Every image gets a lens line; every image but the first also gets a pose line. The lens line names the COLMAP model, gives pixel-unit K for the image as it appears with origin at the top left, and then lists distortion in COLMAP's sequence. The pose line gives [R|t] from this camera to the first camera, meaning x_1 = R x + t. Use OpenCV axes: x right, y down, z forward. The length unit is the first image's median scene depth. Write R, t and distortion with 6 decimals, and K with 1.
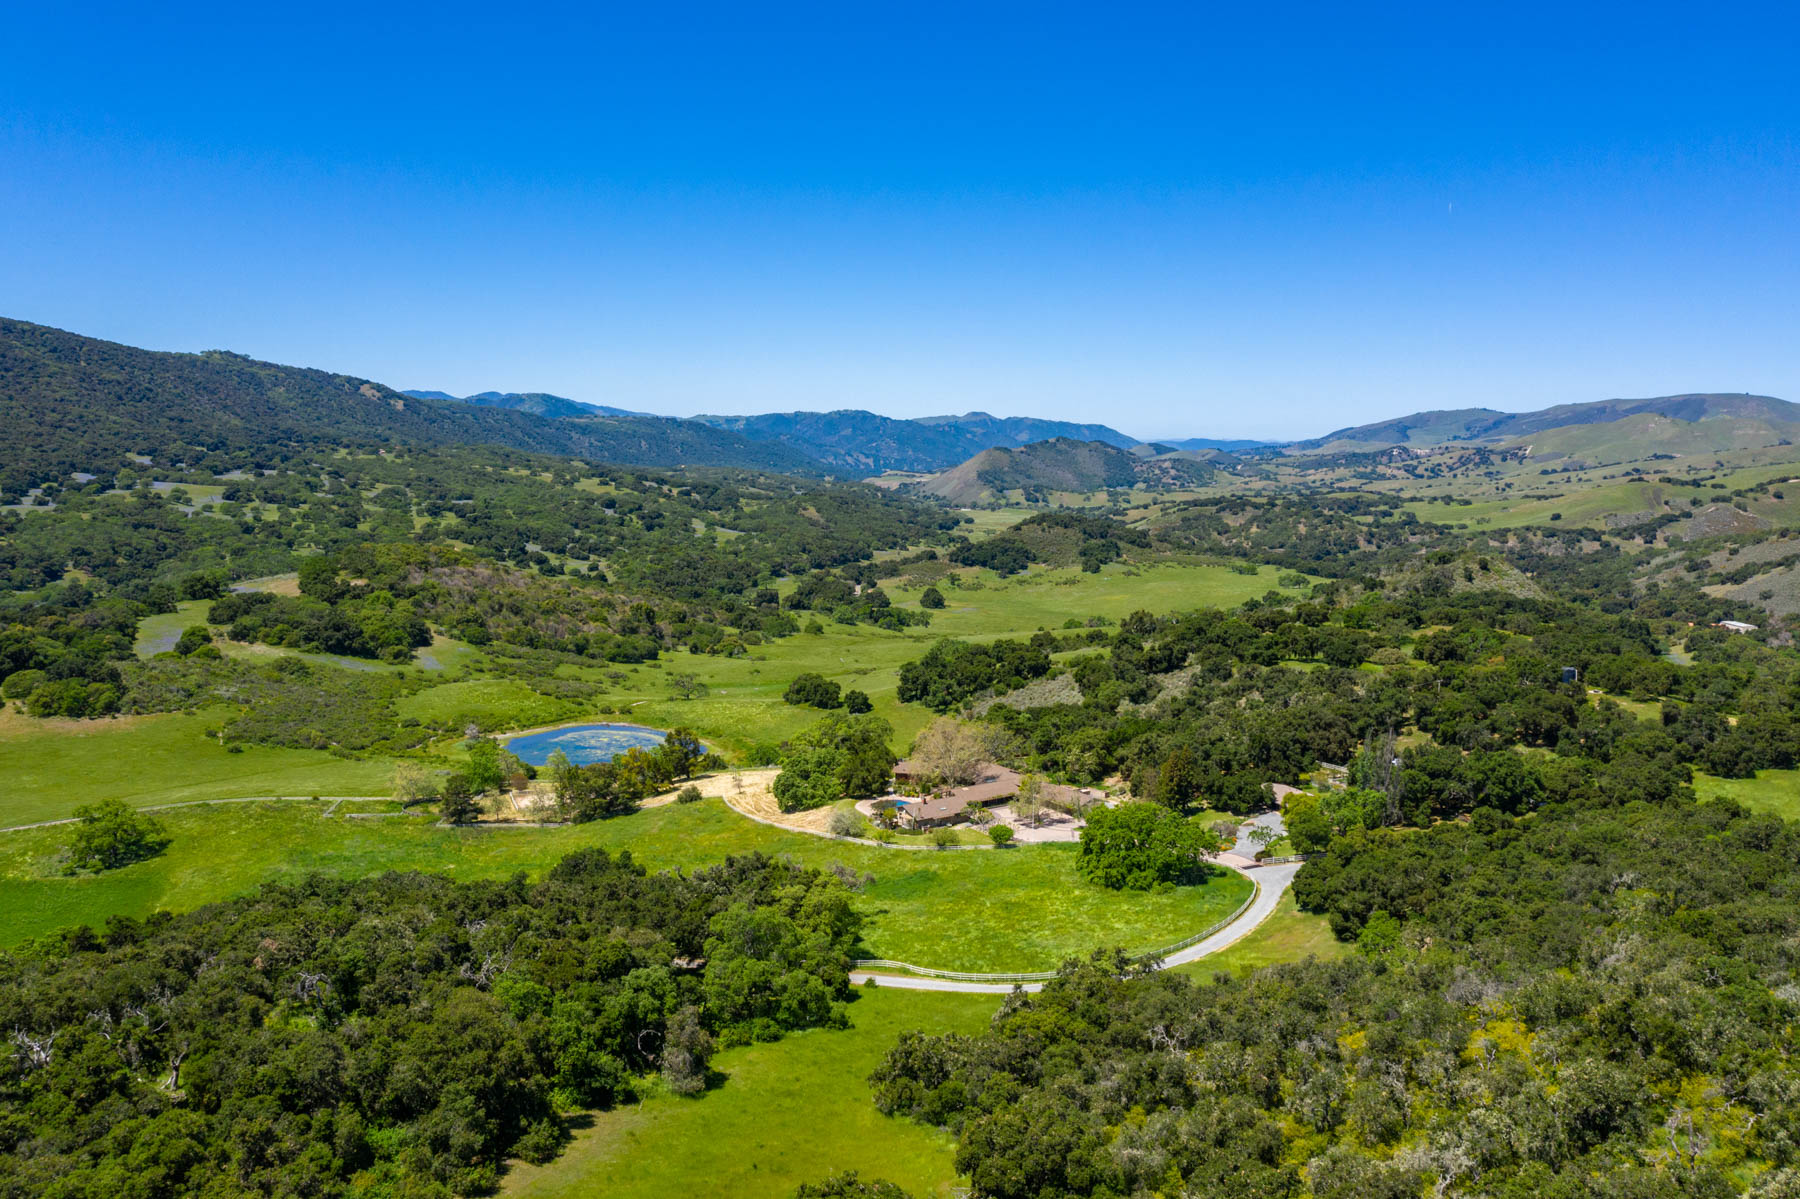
lens RADIAL K [[1406.4, 0, 899.7], [0, 1406.4, 598.9], [0, 0, 1]] dist [-0.016668, -0.000807]
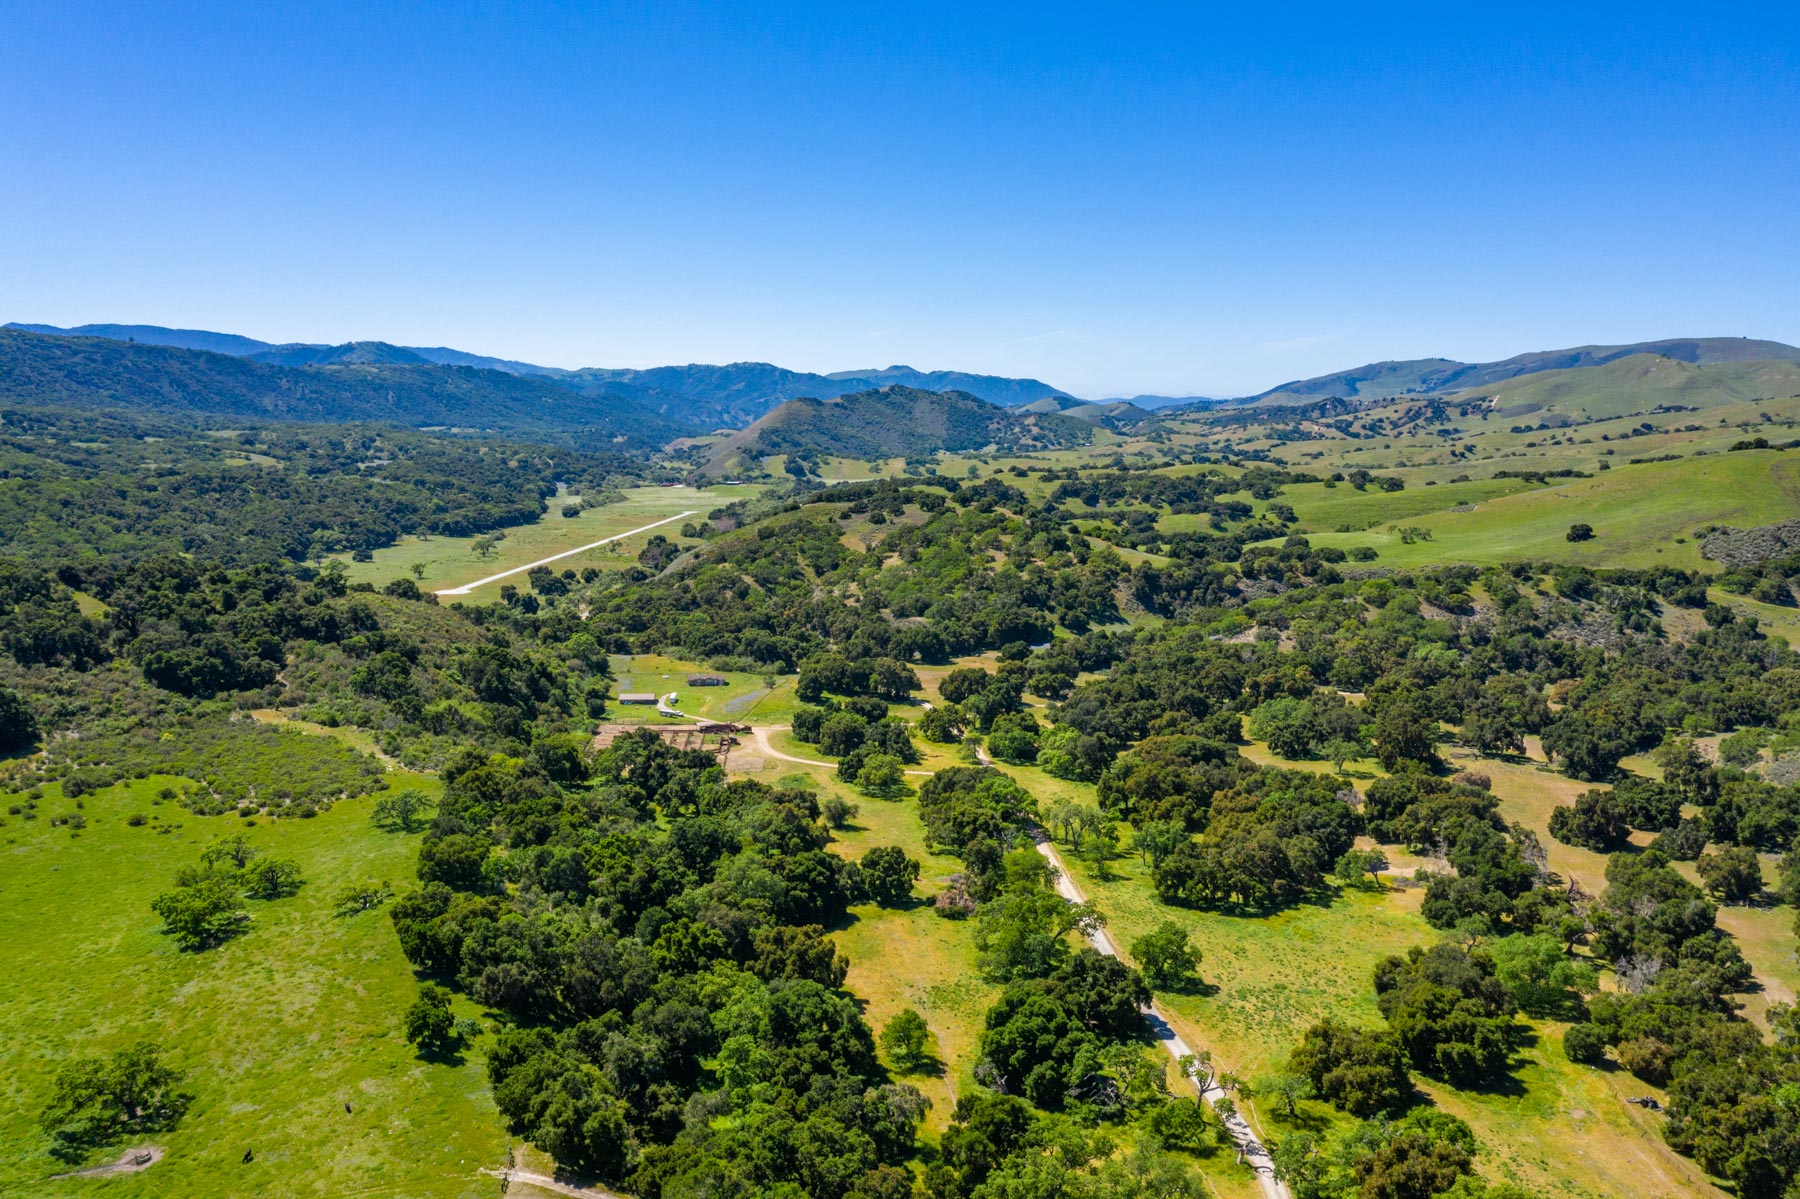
lens RADIAL K [[1406.4, 0, 897.4], [0, 1406.4, 593.4], [0, 0, 1]] dist [-0.016668, -0.000807]
pose [[0.999712, -0.004368, 0.023604, 0.102468], [0.003773, 0.999675, 0.025209, -0.021340], [-0.023706, -0.025112, 0.999404, 0.236980]]
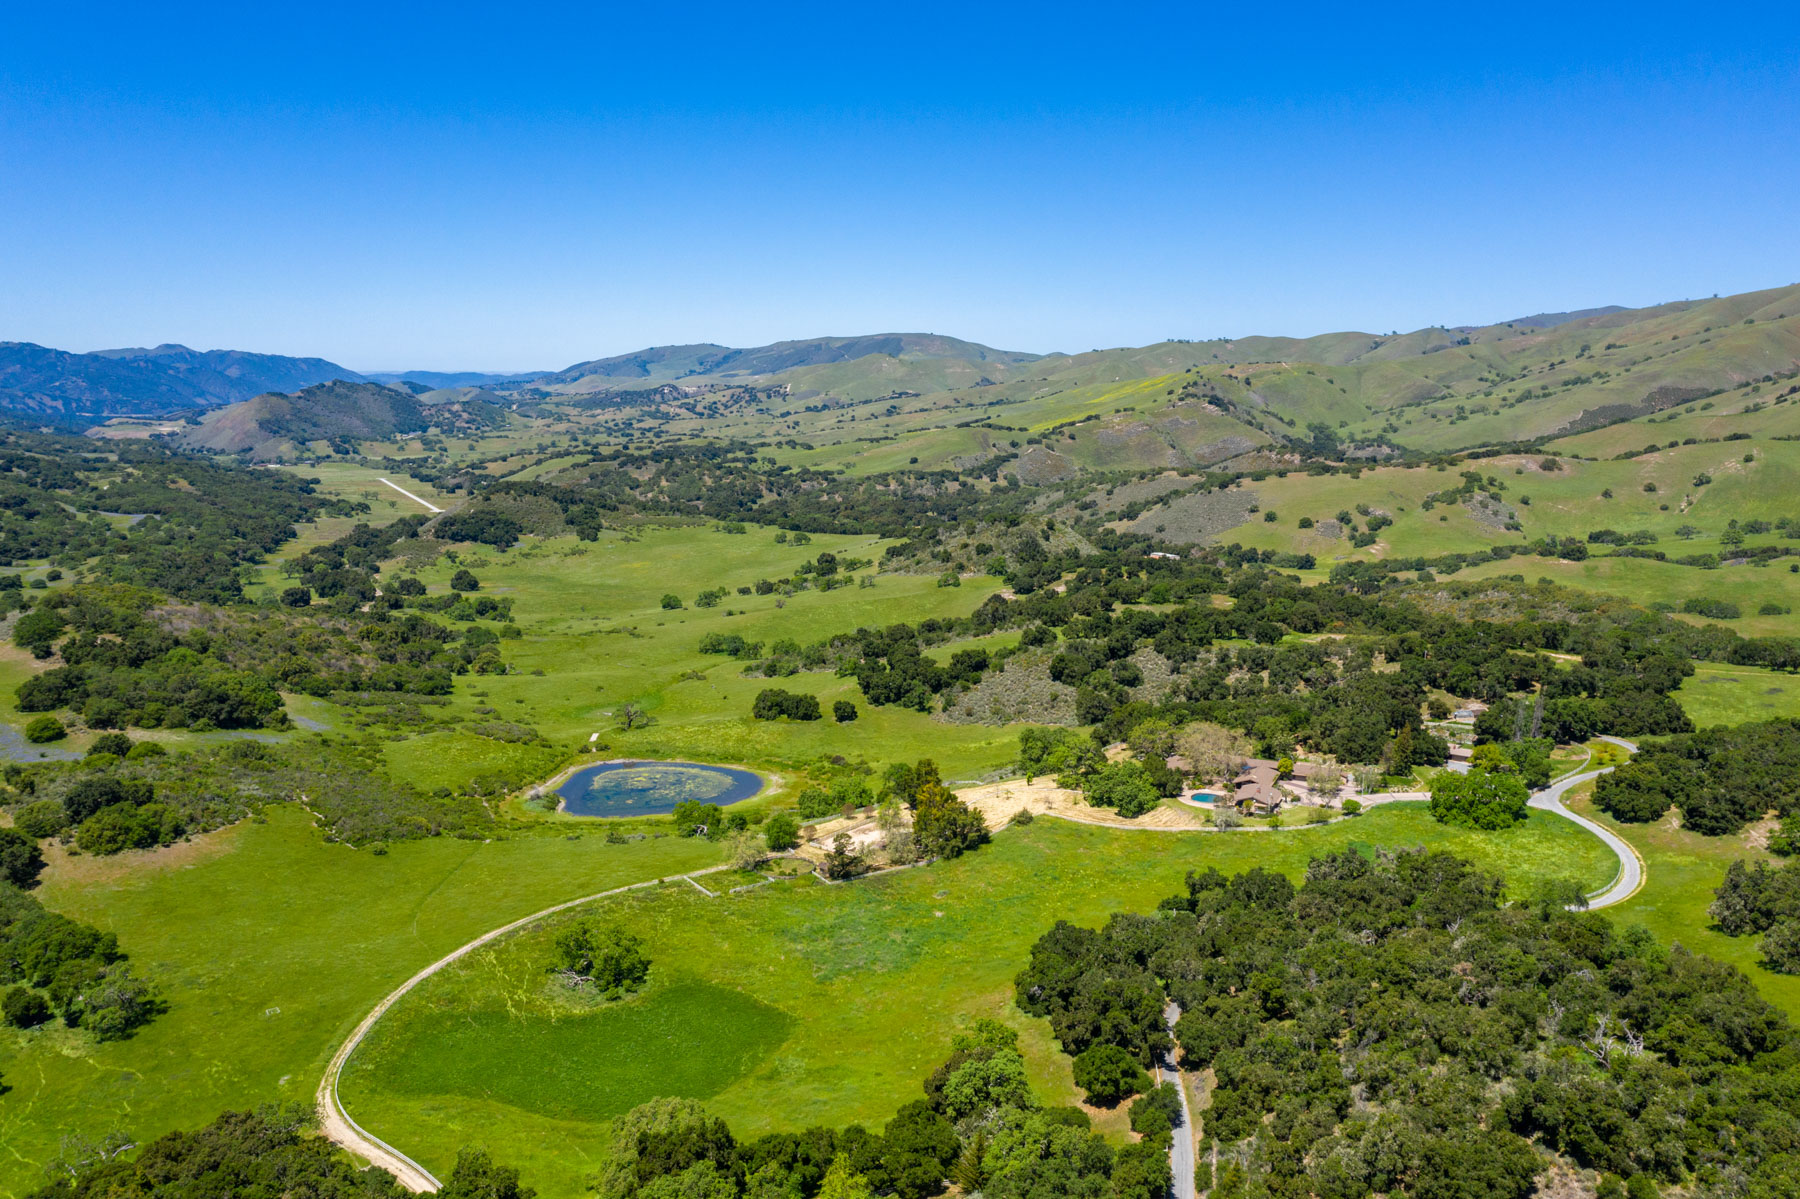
lens RADIAL K [[1406.4, 0, 900.4], [0, 1406.4, 600.2], [0, 0, 1]] dist [-0.016668, -0.000807]
pose [[0.853969, -0.087992, 0.512830, -0.060742], [0.062090, 0.995788, 0.067466, -0.009363], [-0.516606, -0.025772, 0.855835, 0.003140]]
